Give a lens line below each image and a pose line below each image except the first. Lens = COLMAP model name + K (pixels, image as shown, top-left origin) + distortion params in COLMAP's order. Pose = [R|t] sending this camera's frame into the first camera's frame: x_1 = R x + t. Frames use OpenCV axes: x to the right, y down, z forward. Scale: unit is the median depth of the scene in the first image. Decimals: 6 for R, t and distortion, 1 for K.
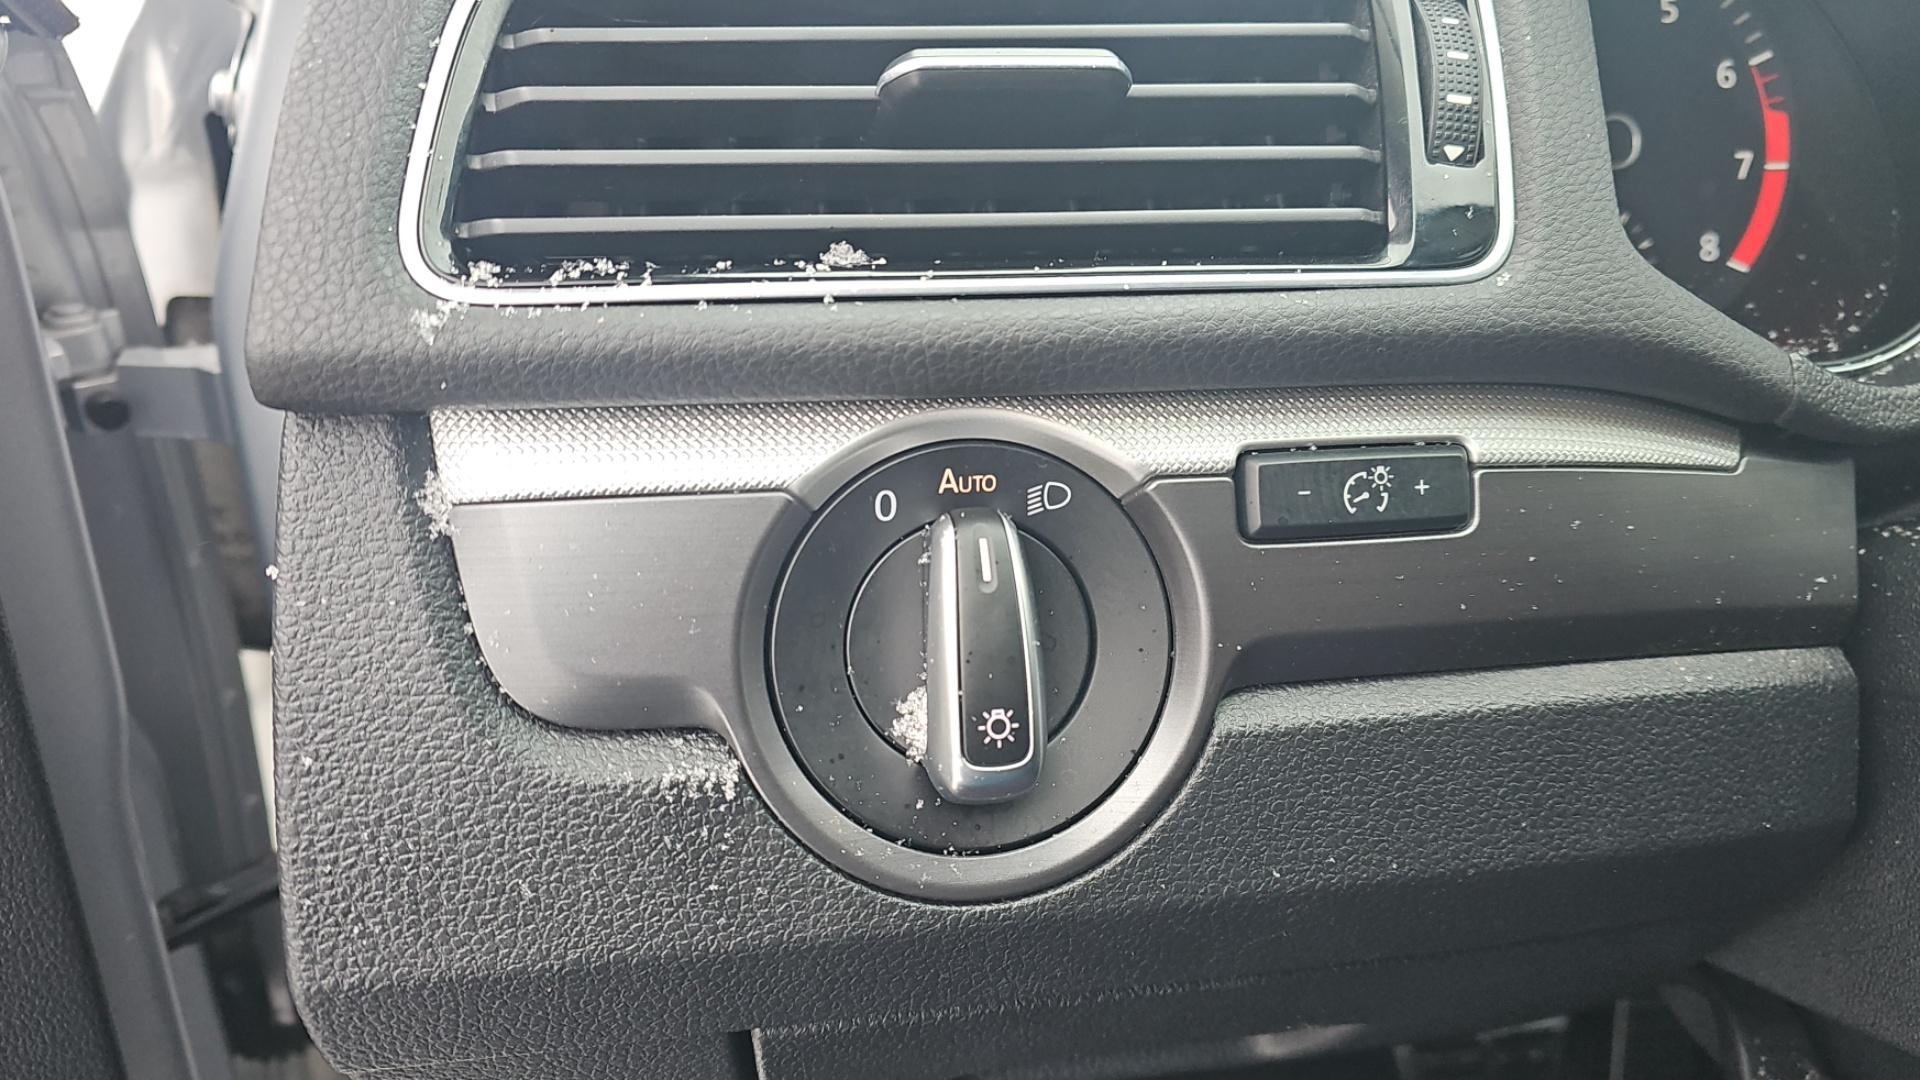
lens RADIAL K [[1413.2, 0, 960.0], [0, 1413.2, 540.0], [0, 0, 1]] dist [0.082993, -0.094515]
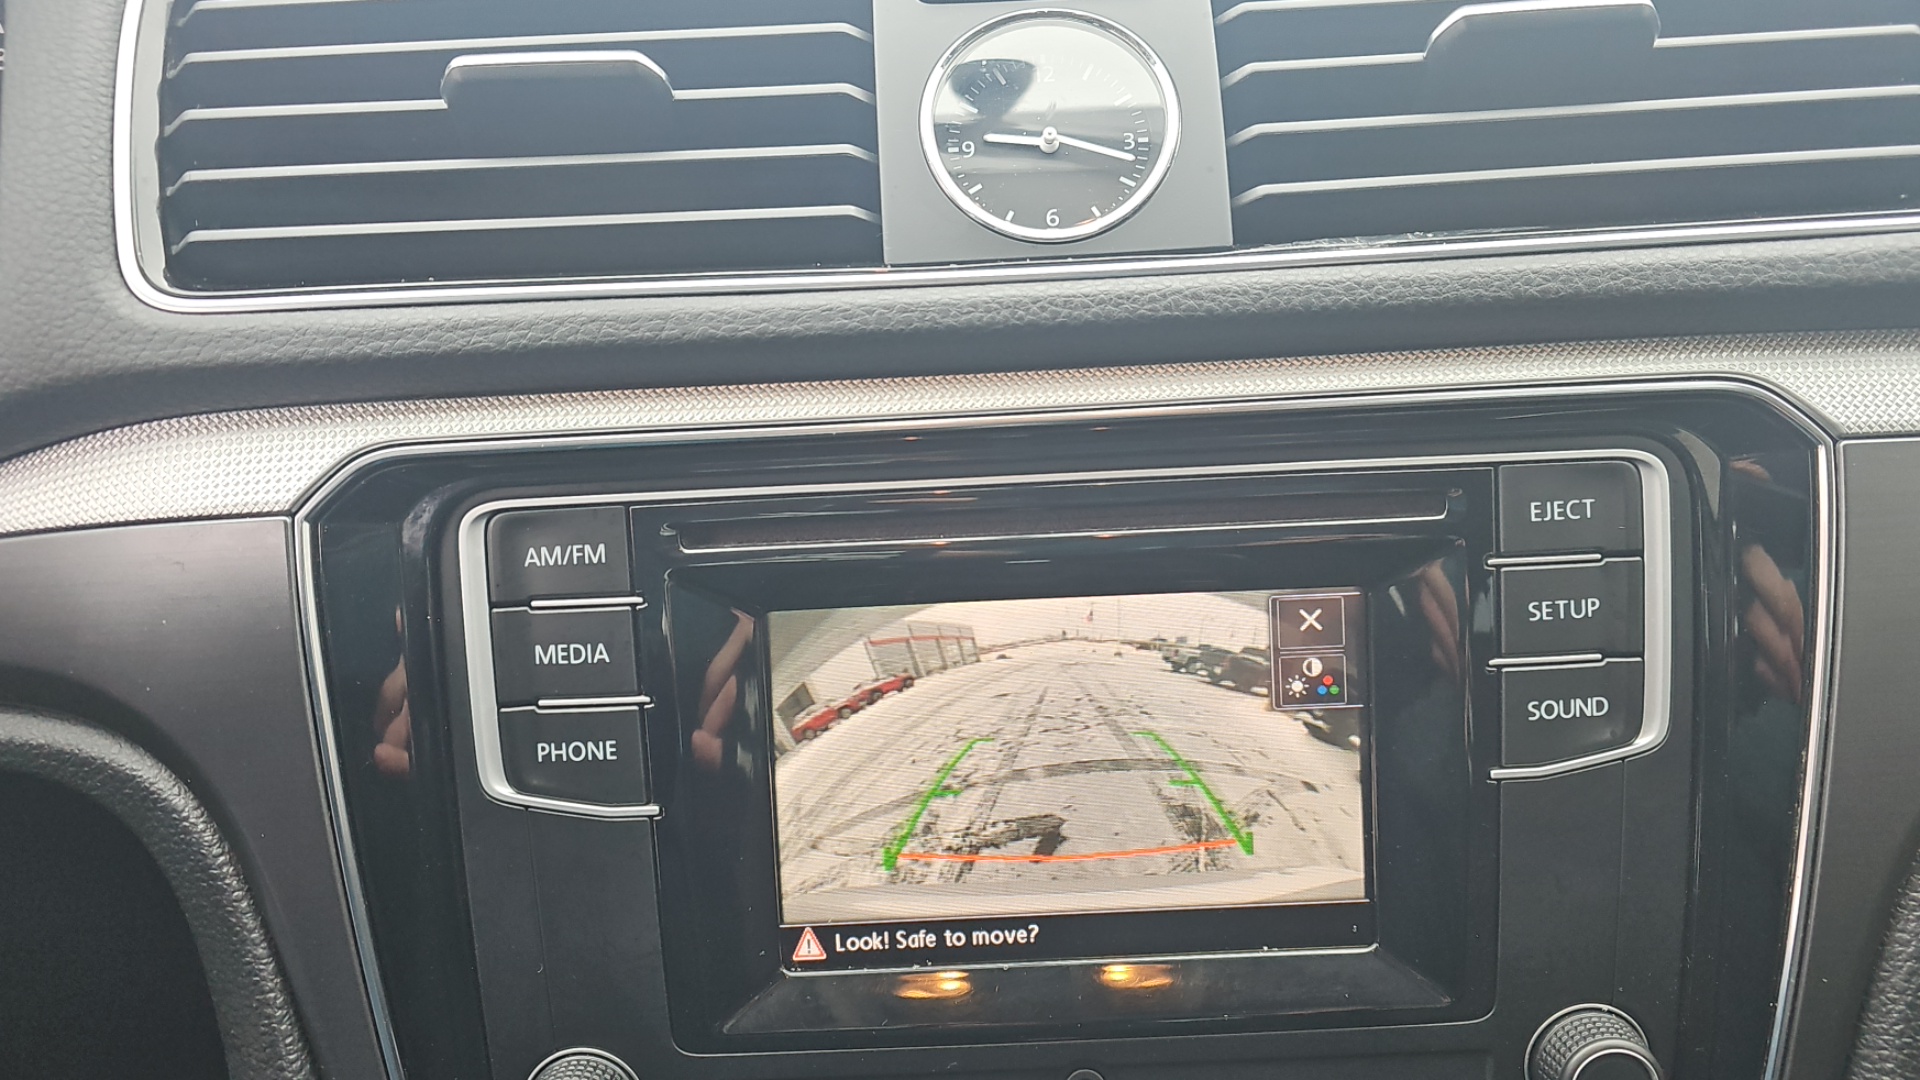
lens RADIAL K [[1456.7, 0, 945.0], [0, 1456.7, 497.7], [0, 0, 1]] dist [0.041814, -0.070510]
pose [[0.987821, 0.009275, -0.155319, 3.003641], [-0.011901, 0.999801, -0.015982, -0.175249], [0.155140, 0.017636, 0.987735, 0.310342]]
